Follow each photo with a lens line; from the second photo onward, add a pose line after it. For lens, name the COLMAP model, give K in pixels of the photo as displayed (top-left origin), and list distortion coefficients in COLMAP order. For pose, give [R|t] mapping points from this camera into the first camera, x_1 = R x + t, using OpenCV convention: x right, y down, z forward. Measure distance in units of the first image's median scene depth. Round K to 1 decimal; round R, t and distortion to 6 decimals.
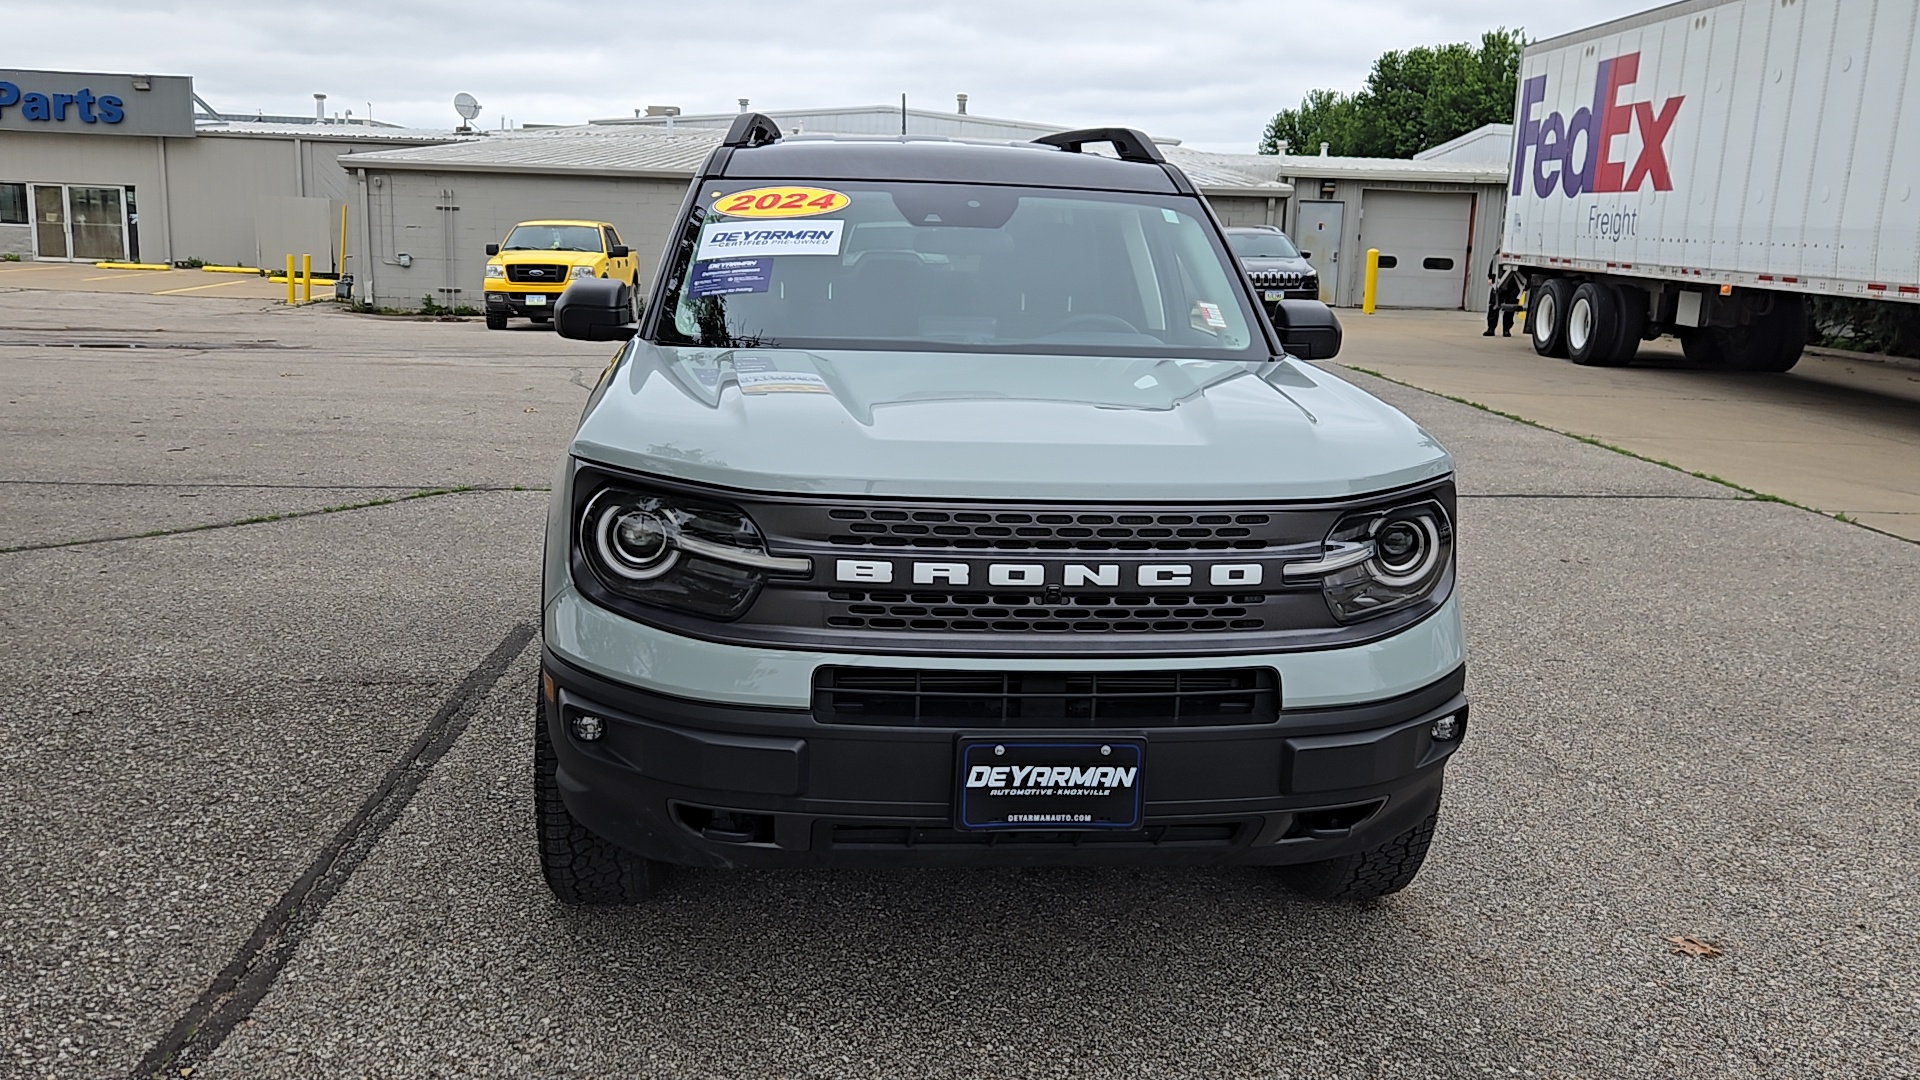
lens RADIAL K [[1581.9, 0, 959.1], [0, 1581.9, 545.6], [0, 0, 1]] dist [0.003943, 0.011917]
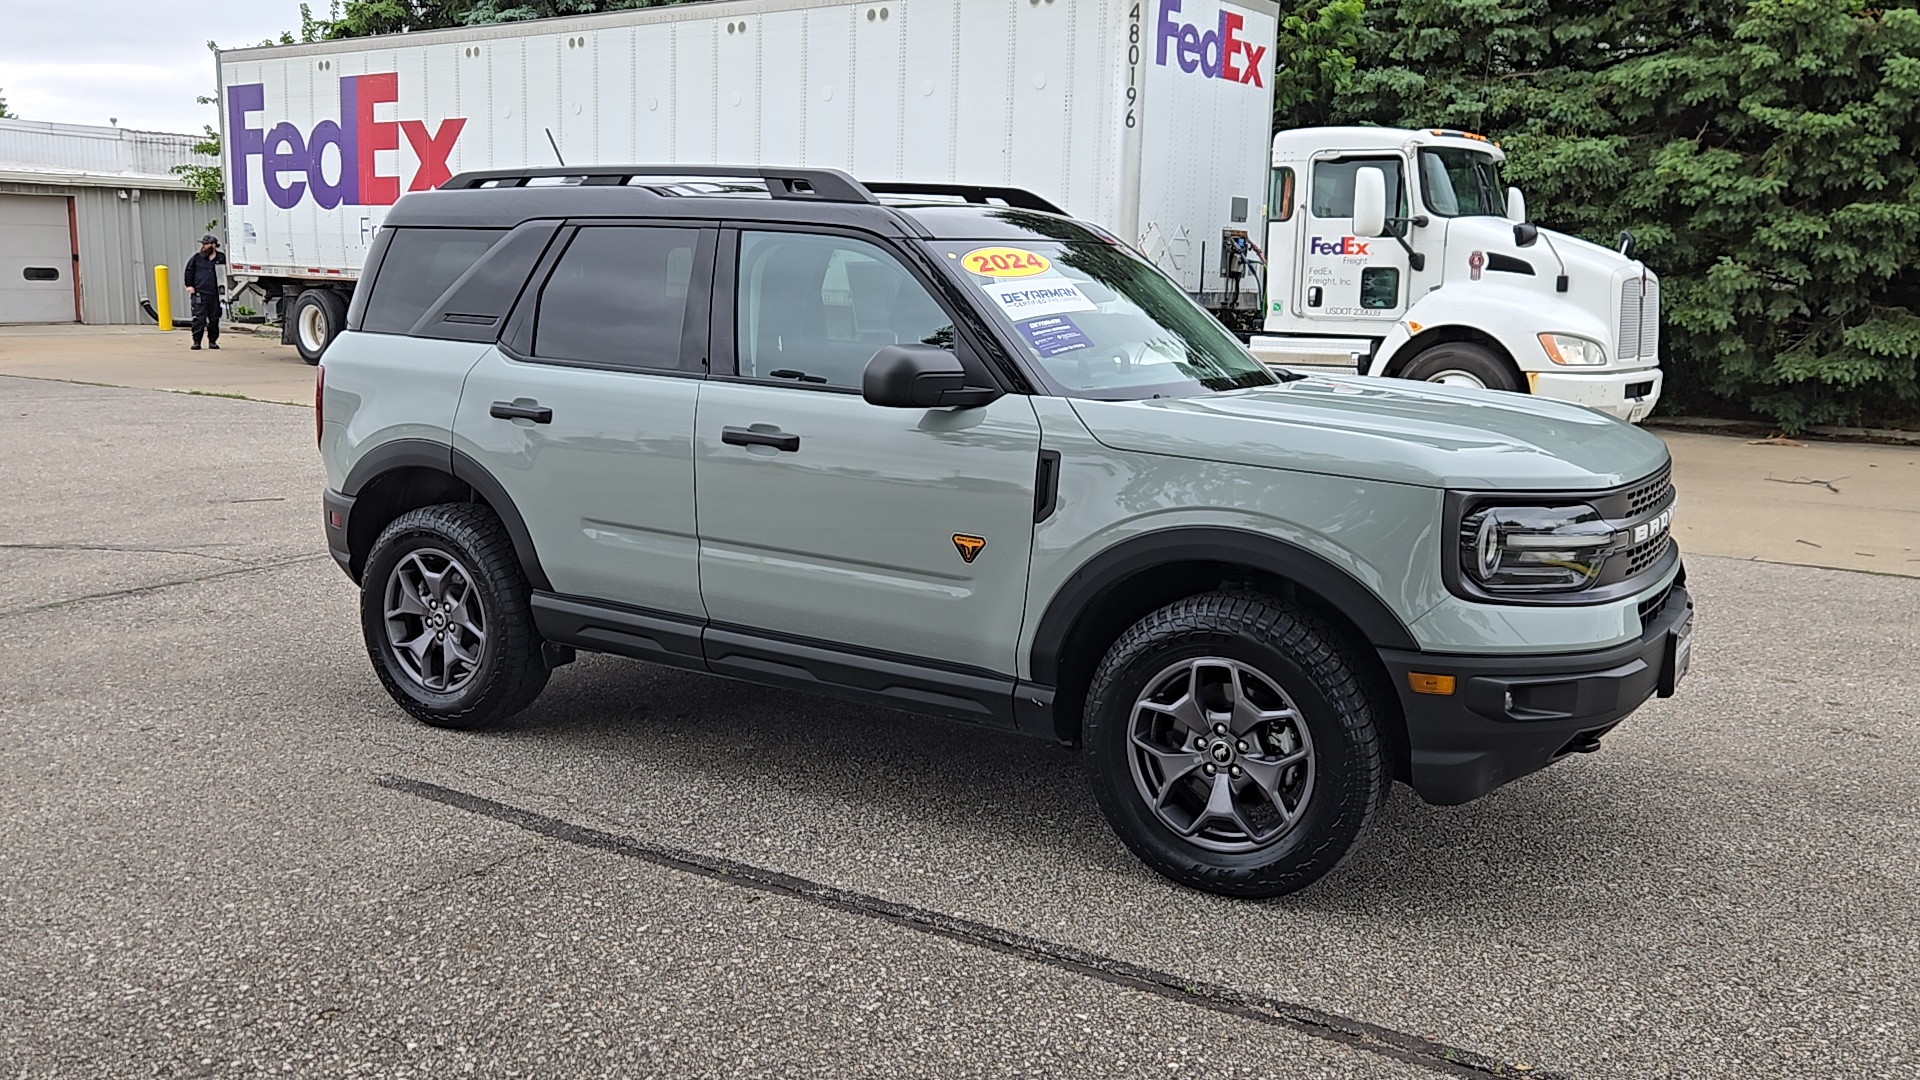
lens RADIAL K [[1581.9, 0, 953.5], [0, 1581.9, 540.7], [0, 0, 1]] dist [0.003943, 0.011917]
pose [[0.599795, -0.156545, 0.784690, -0.198840], [0.158046, 0.984533, 0.075608, -0.023489], [-0.784389, 0.078668, 0.615260, 0.076705]]
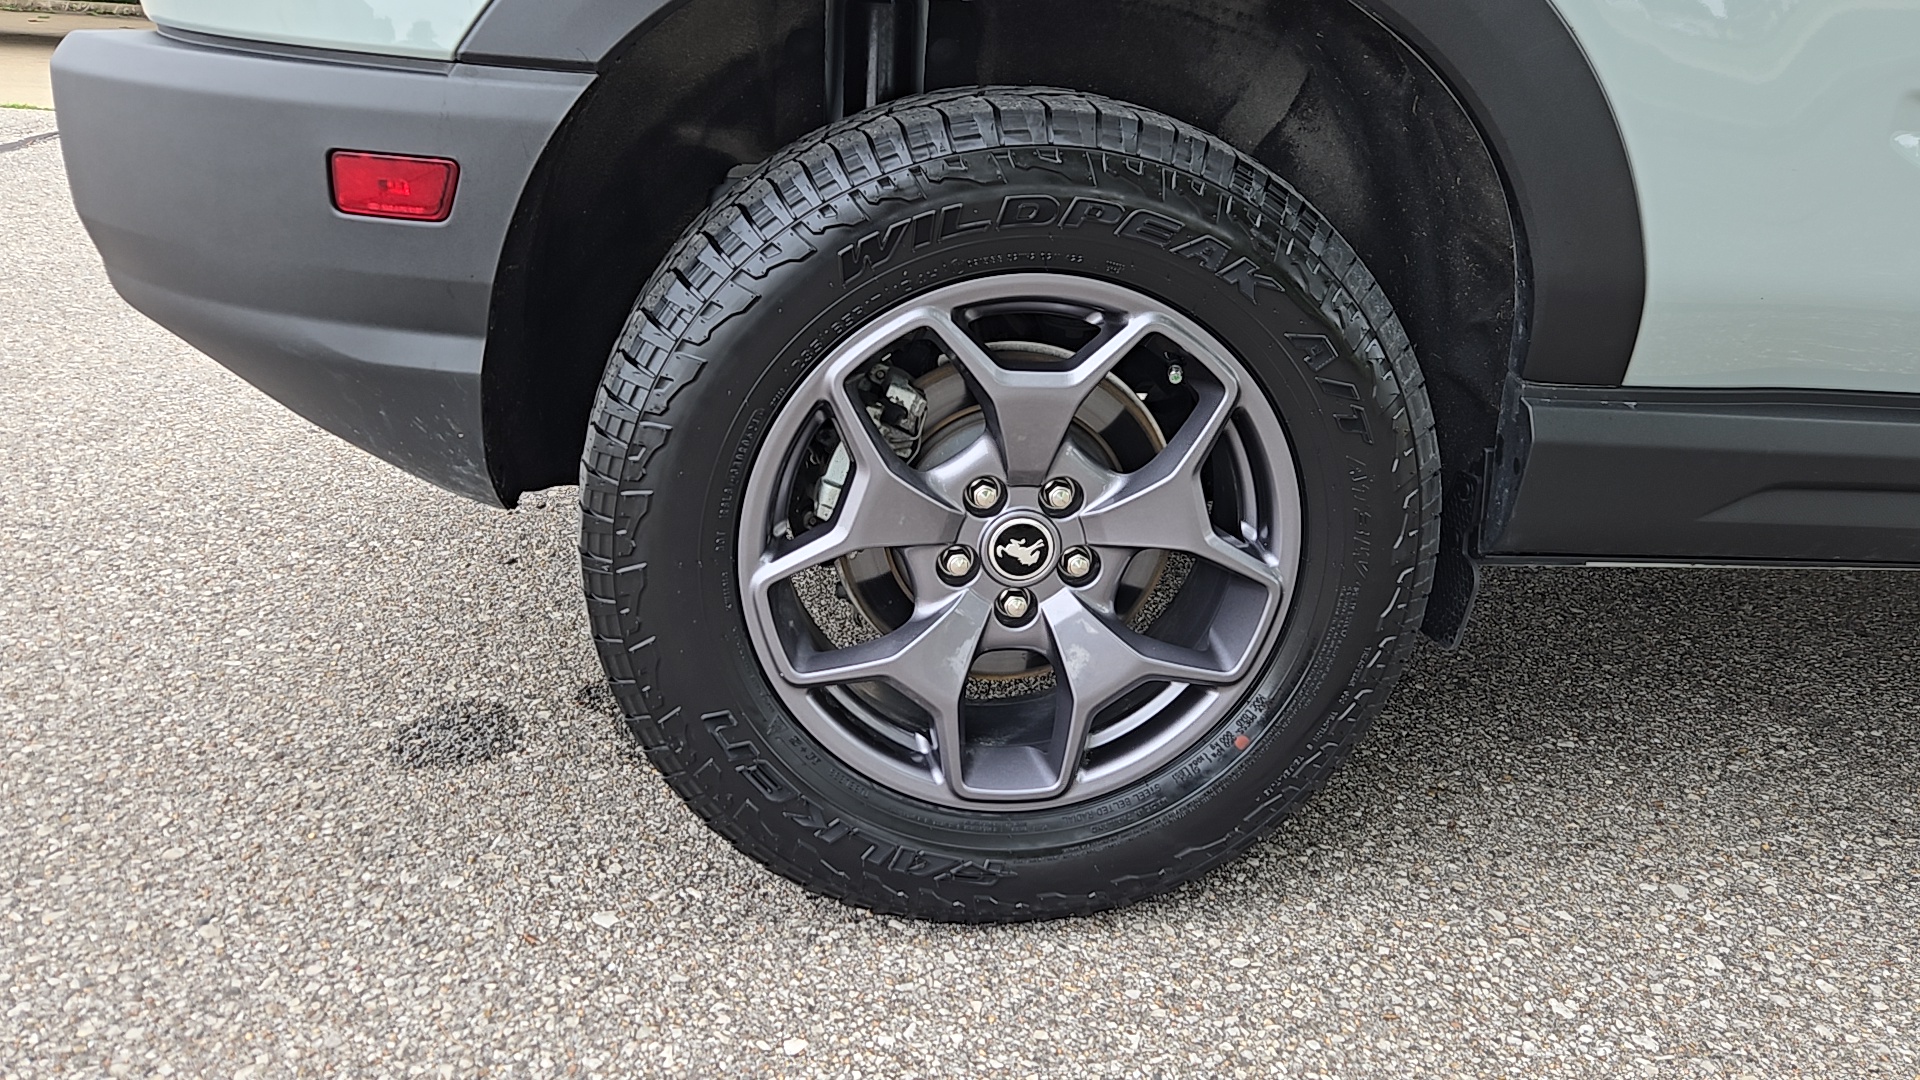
lens RADIAL K [[1581.9, 0, 961.7], [0, 1581.9, 539.4], [0, 0, 1]] dist [0.003943, 0.011917]
pose [[-0.014562, -0.366330, 0.930371, -0.113916], [0.140771, 0.920451, 0.364627, -0.029496], [-0.989935, 0.136278, 0.038165, 0.294499]]
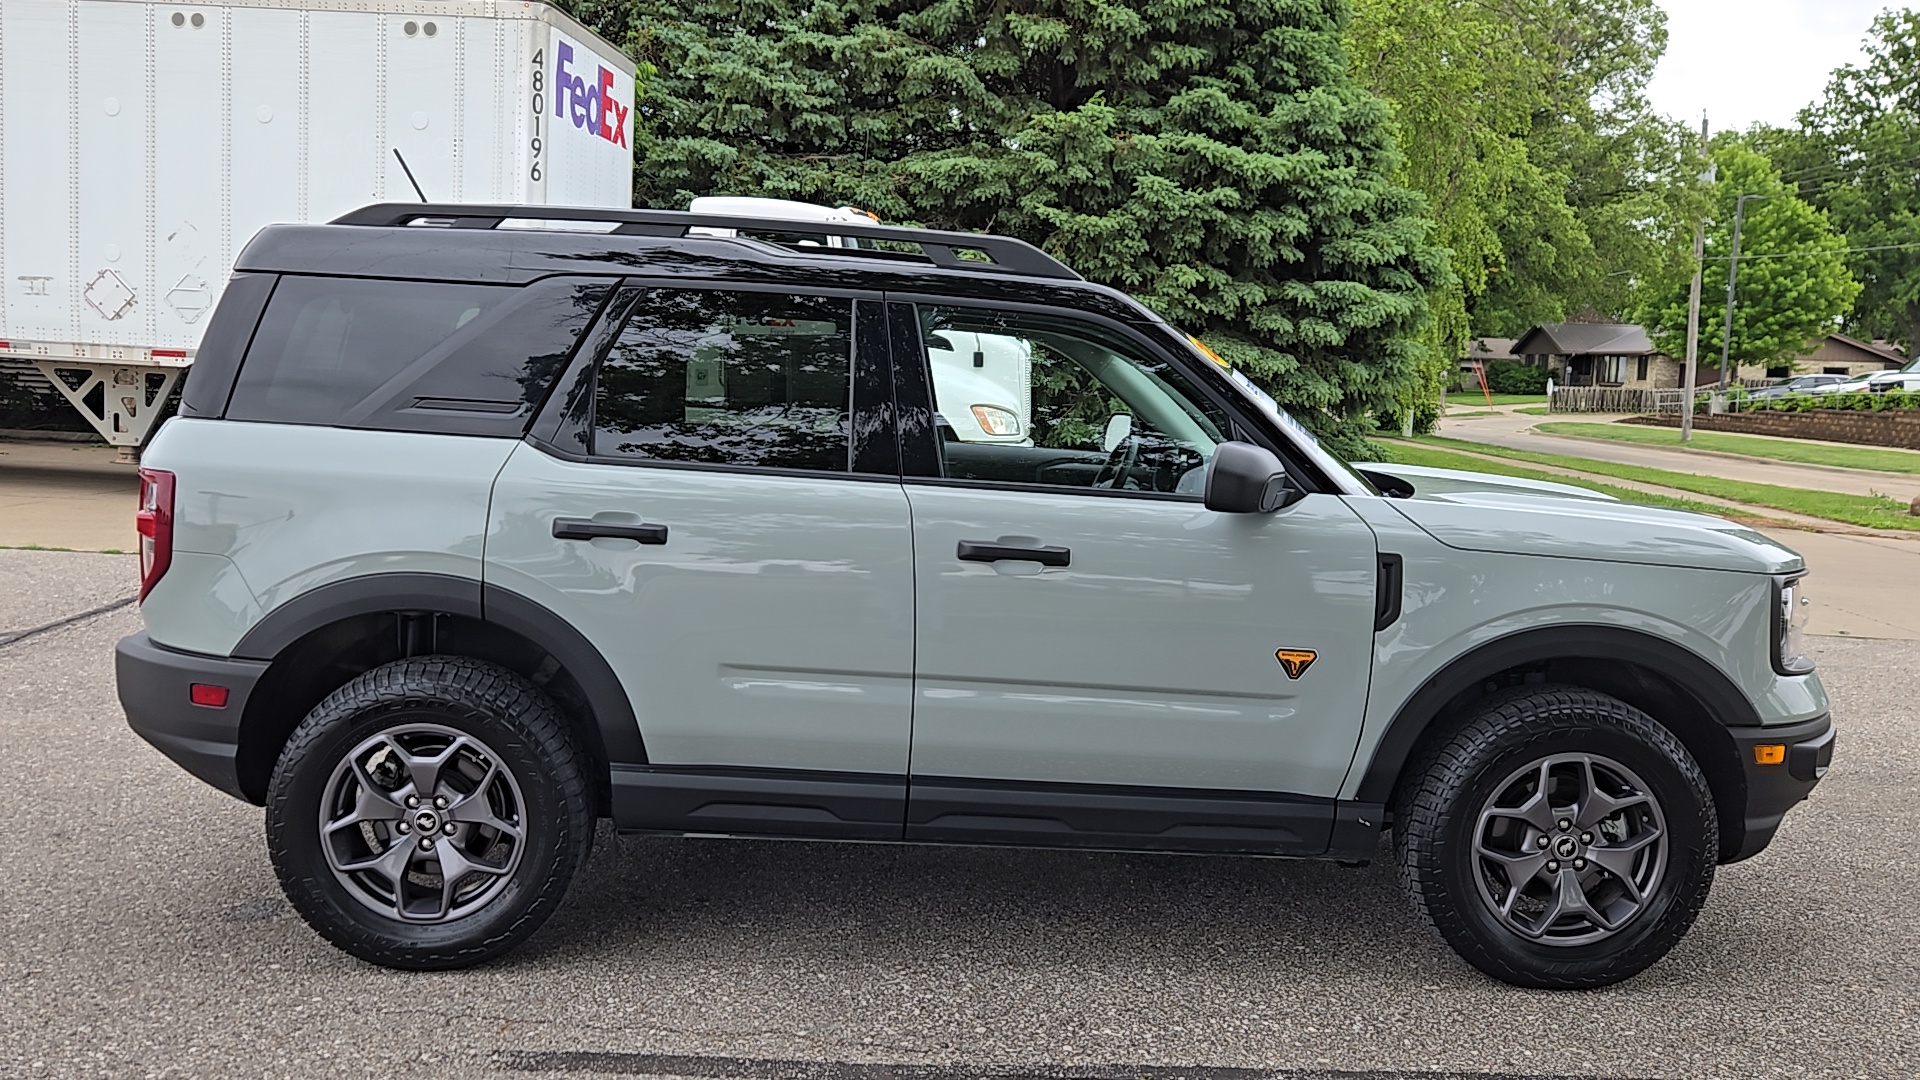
lens RADIAL K [[1581.9, 0, 960.0], [0, 1581.9, 532.2], [0, 0, 1]] dist [0.003943, 0.011917]
pose [[0.066463, -0.138526, 0.988126, -0.222116], [0.153562, 0.979937, 0.127049, -0.050682], [-0.985901, 0.143295, 0.086402, 0.215020]]
